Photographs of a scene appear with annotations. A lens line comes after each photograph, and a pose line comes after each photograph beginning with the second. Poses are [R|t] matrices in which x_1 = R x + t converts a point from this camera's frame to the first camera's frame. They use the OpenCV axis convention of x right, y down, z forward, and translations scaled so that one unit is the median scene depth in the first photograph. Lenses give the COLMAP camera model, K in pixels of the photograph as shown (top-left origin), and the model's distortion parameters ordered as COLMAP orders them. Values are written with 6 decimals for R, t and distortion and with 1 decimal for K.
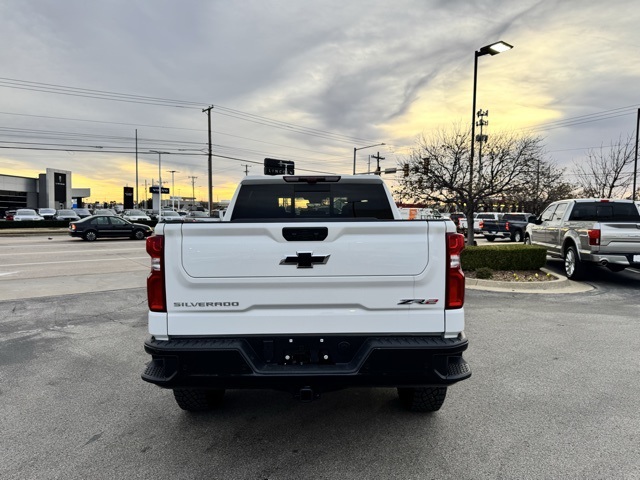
lens RADIAL K [[453.2, 0, 322.5], [0, 453.2, 241.7], [0, 0, 1]] dist [0.057065, -0.087025]
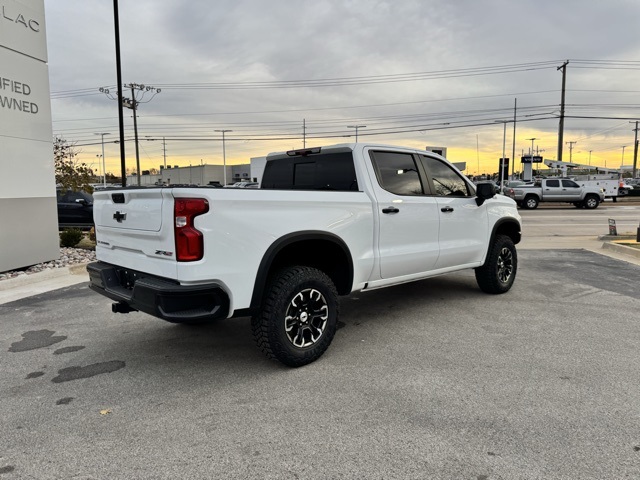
lens RADIAL K [[453.8, 0, 321.8], [0, 453.8, 238.4], [0, 0, 1]] dist [0.065032, -0.088068]
pose [[0.696379, 0.066331, -0.714603, 1.033161], [-0.026754, 0.997427, 0.066512, -0.002437], [0.717176, -0.027199, 0.696361, 0.318140]]
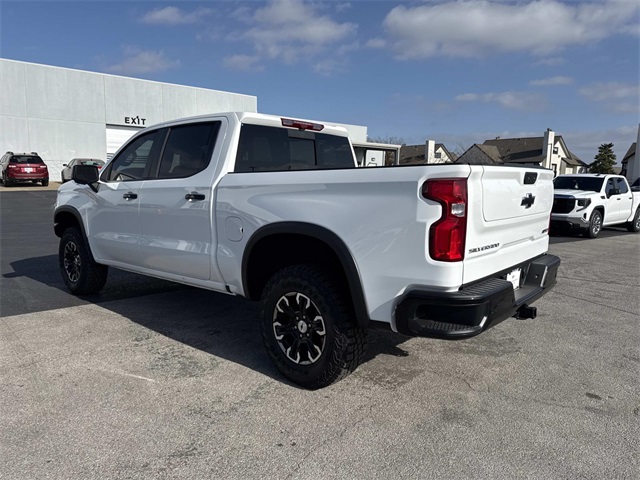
lens RADIAL K [[453.8, 0, 321.8], [0, 453.8, 238.4], [0, 0, 1]] dist [0.065032, -0.088068]
pose [[0.659210, -0.084914, 0.747149, -0.905836], [0.022714, 0.995399, 0.093087, 0.011443], [-0.751616, -0.044393, 0.658106, 0.445278]]
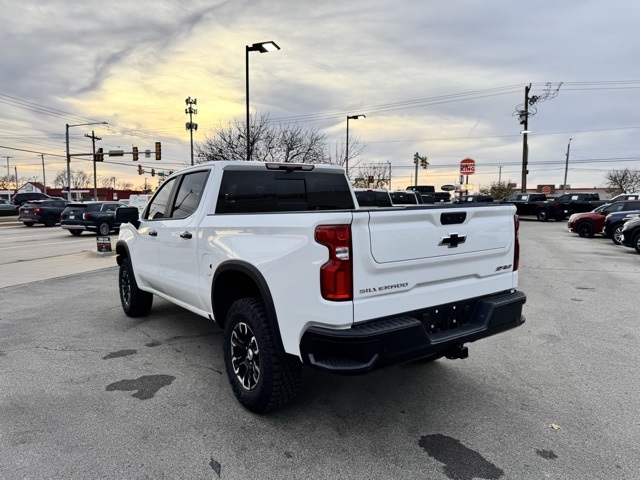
lens RADIAL K [[453.8, 0, 321.8], [0, 453.8, 238.4], [0, 0, 1]] dist [0.065032, -0.088068]
pose [[0.813109, -0.054739, 0.579532, -0.713896], [0.042245, 0.998493, 0.035041, -0.014299], [-0.580577, -0.004010, 0.814196, 0.167091]]
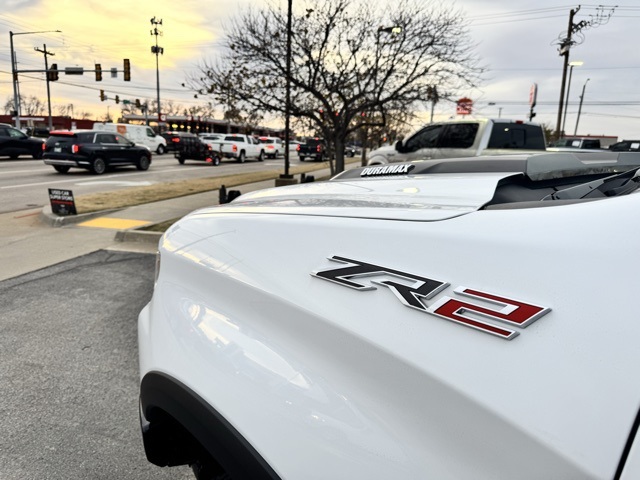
lens RADIAL K [[457.9, 0, 316.7], [0, 457.9, 233.3], [0, 0, 1]] dist [-0.004483, -0.002283]
pose [[0.778043, -0.107825, 0.618888, -0.387996], [0.012385, 0.987601, 0.156494, -0.093097], [-0.628088, -0.114094, 0.769732, 1.952108]]
